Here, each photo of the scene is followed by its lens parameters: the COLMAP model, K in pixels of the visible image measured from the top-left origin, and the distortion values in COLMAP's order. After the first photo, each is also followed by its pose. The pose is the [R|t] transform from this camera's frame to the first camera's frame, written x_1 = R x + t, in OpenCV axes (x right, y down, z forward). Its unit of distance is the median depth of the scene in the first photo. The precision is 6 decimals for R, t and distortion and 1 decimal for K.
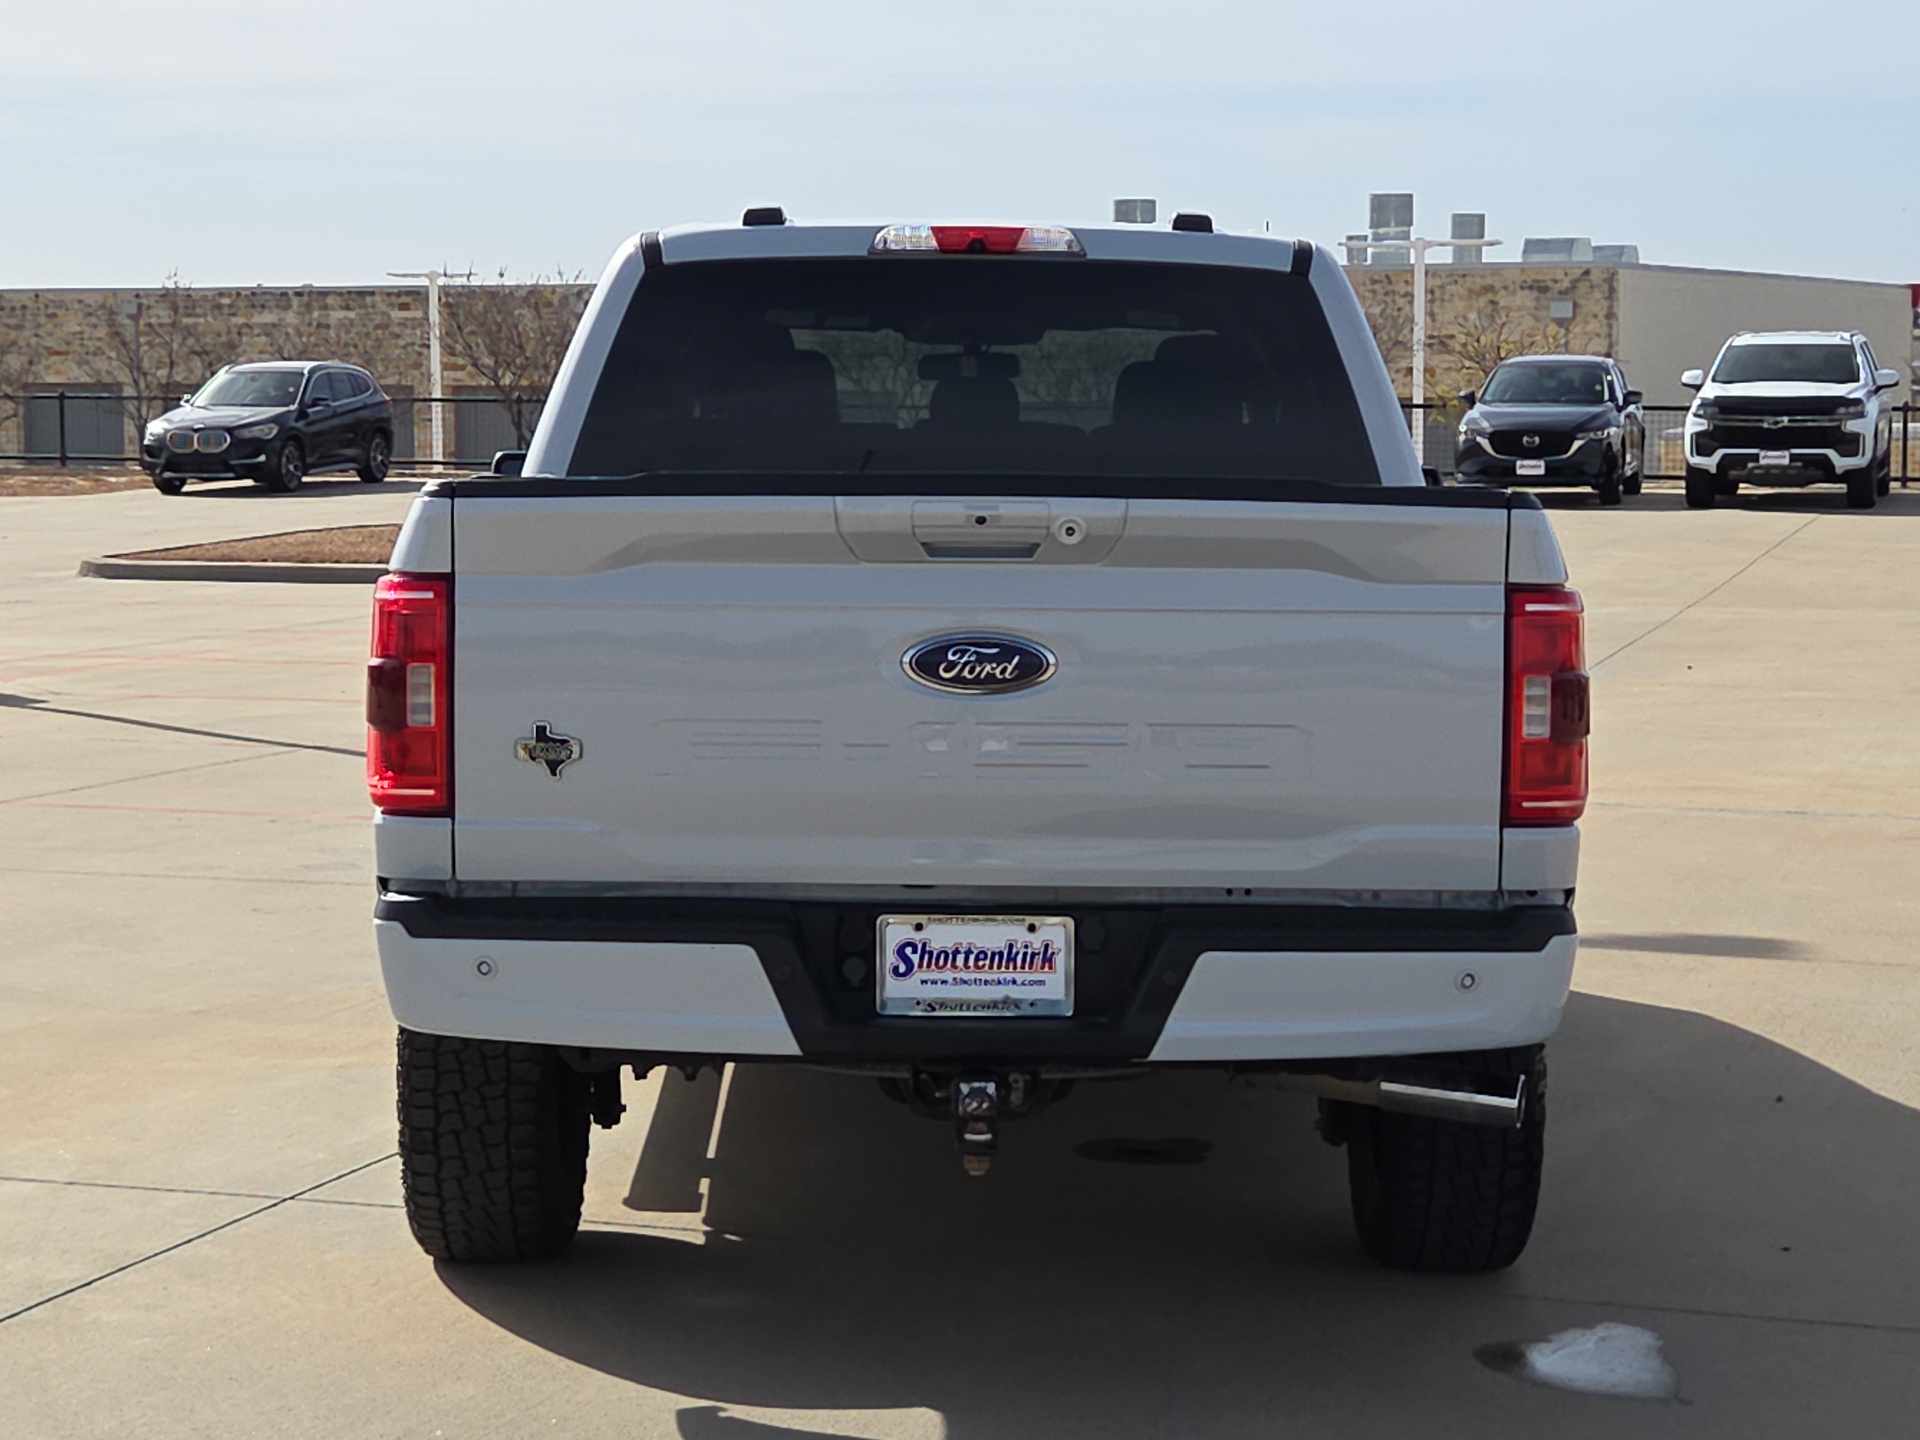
lens RADIAL K [[3901.5, 0, 949.0], [0, 3901.5, 729.4], [0, 0, 1]] dist [0.109670, 0.000000]
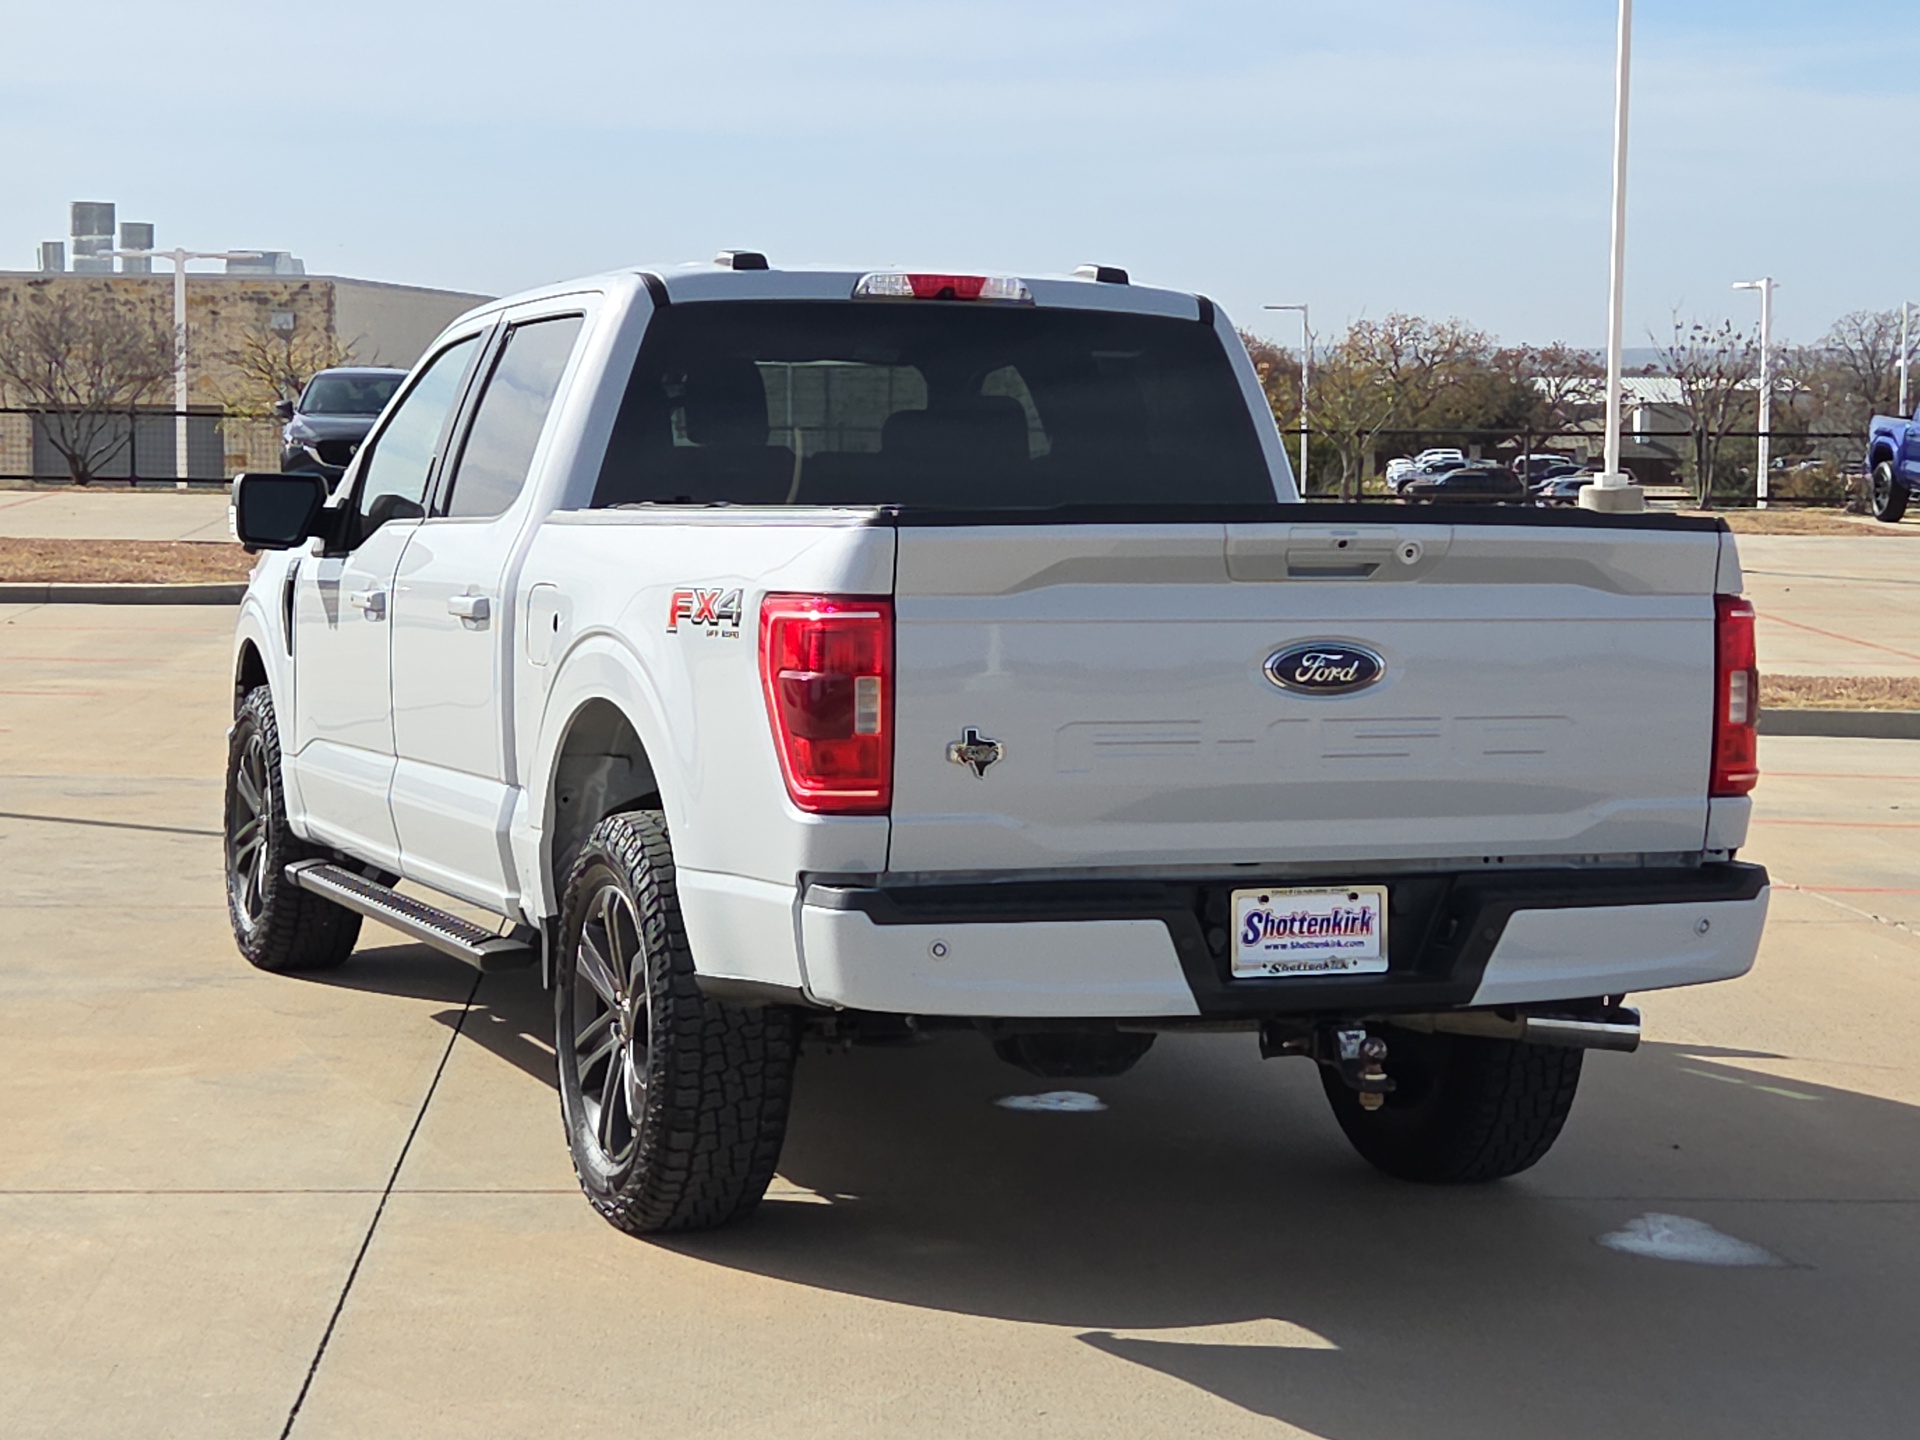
lens RADIAL K [[3766.6, 0, 964.1], [0, 3766.6, 720.7], [0, 0, 1]] dist [0.150281, 0.000000]
pose [[0.931483, -0.021387, 0.363155, -0.489026], [0.021765, 0.999758, 0.003052, -0.007012], [-0.363133, 0.005061, 0.931724, 0.000551]]
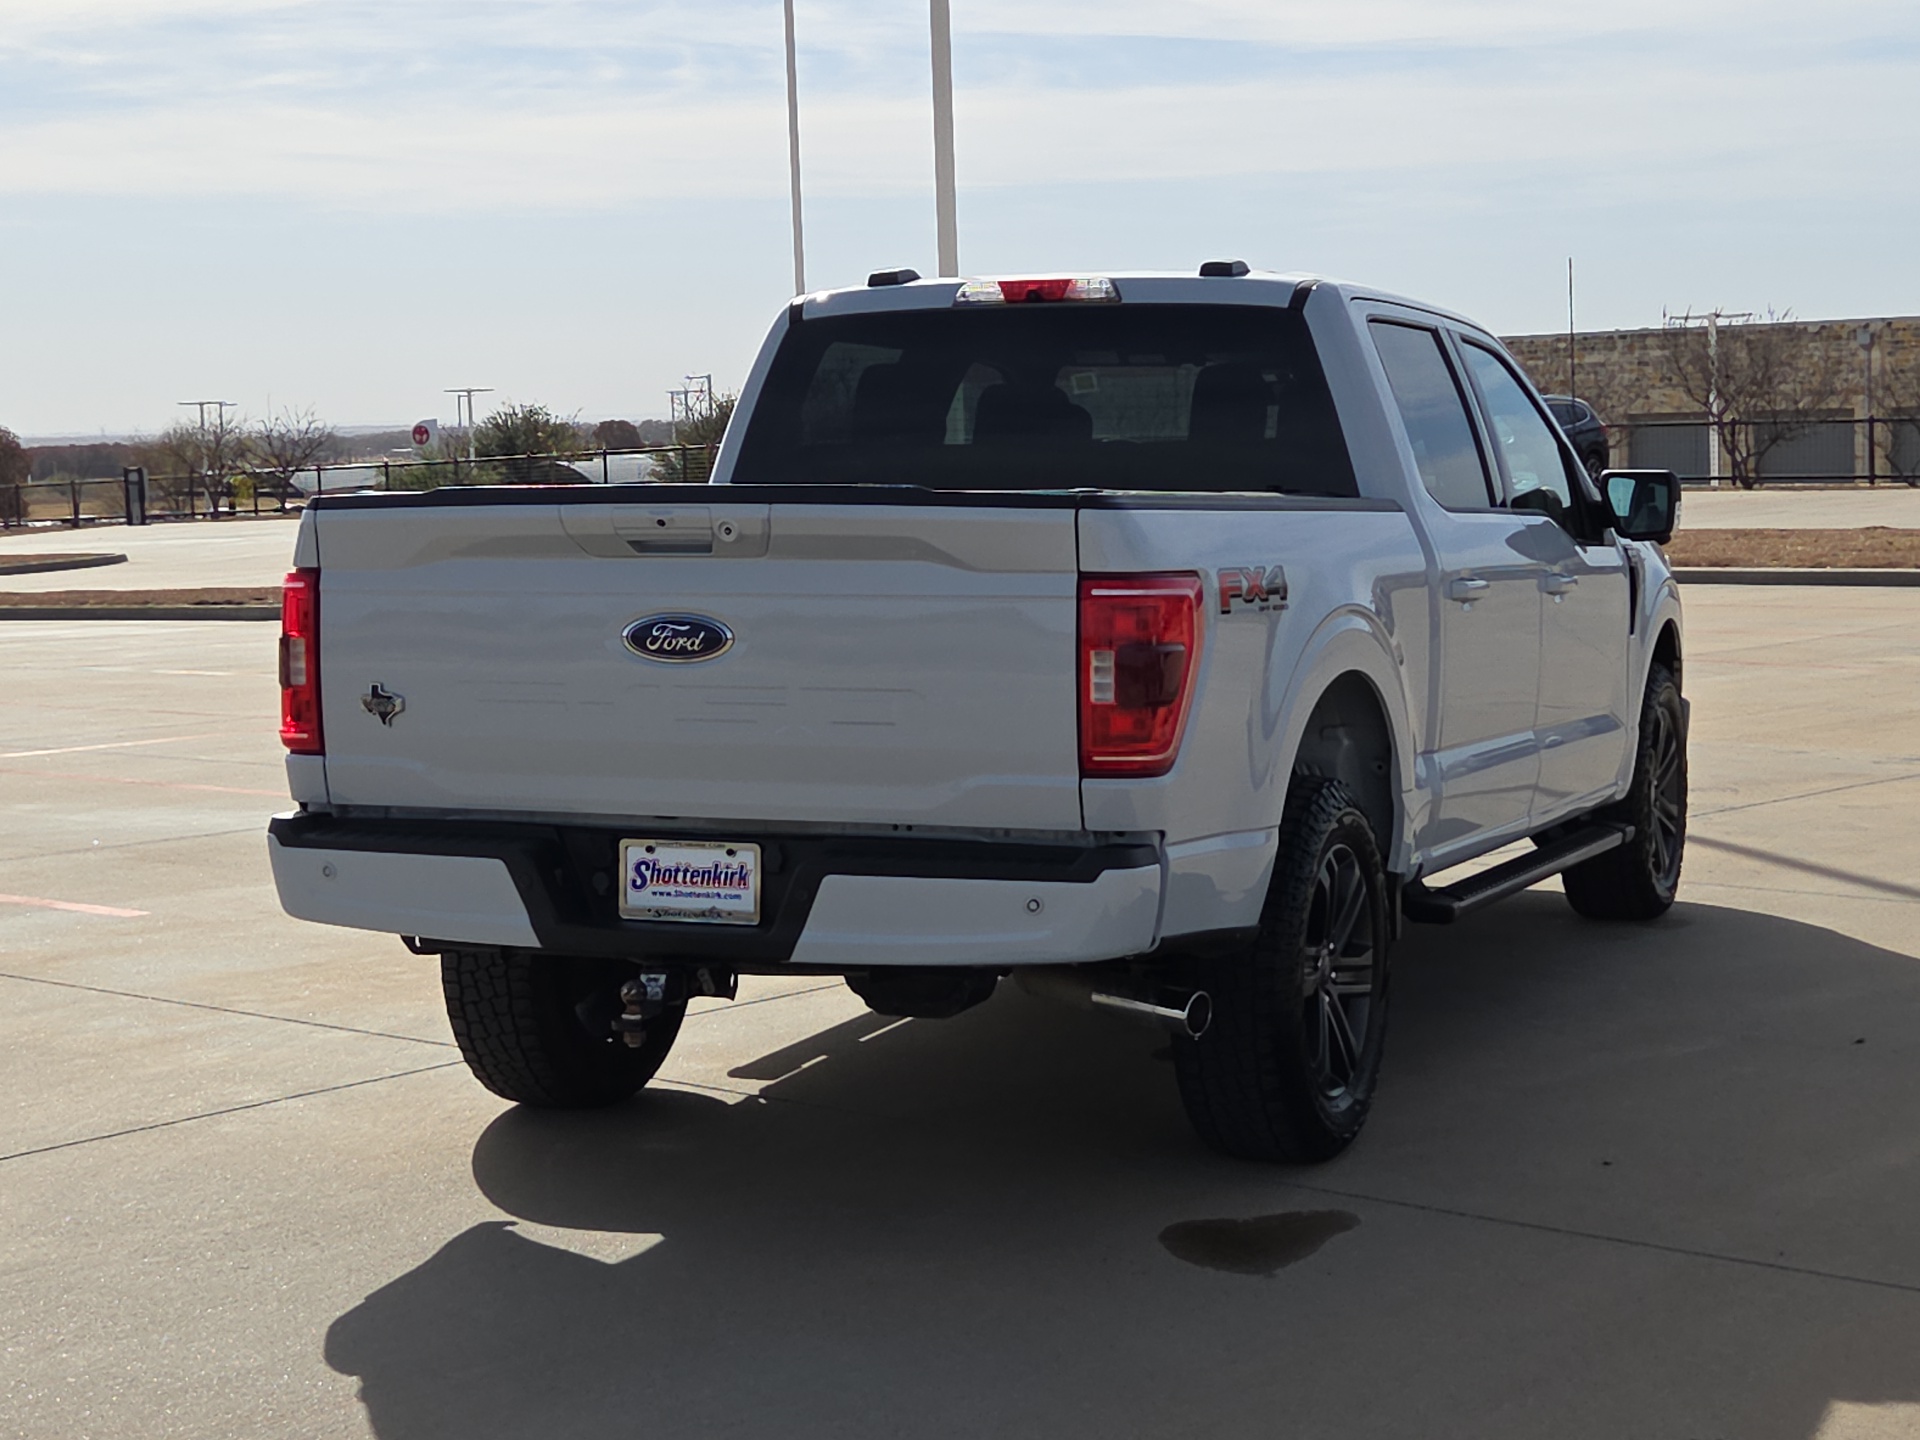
lens RADIAL K [[3294.0, 0, 969.4], [0, 3294.0, 710.1], [0, 0, 1]] dist [0.062910, 0.000000]
pose [[0.925361, 0.010549, -0.378941, 0.484622], [-0.010107, 0.999944, 0.003156, 0.001756], [0.378953, 0.000910, 0.925415, 0.062412]]
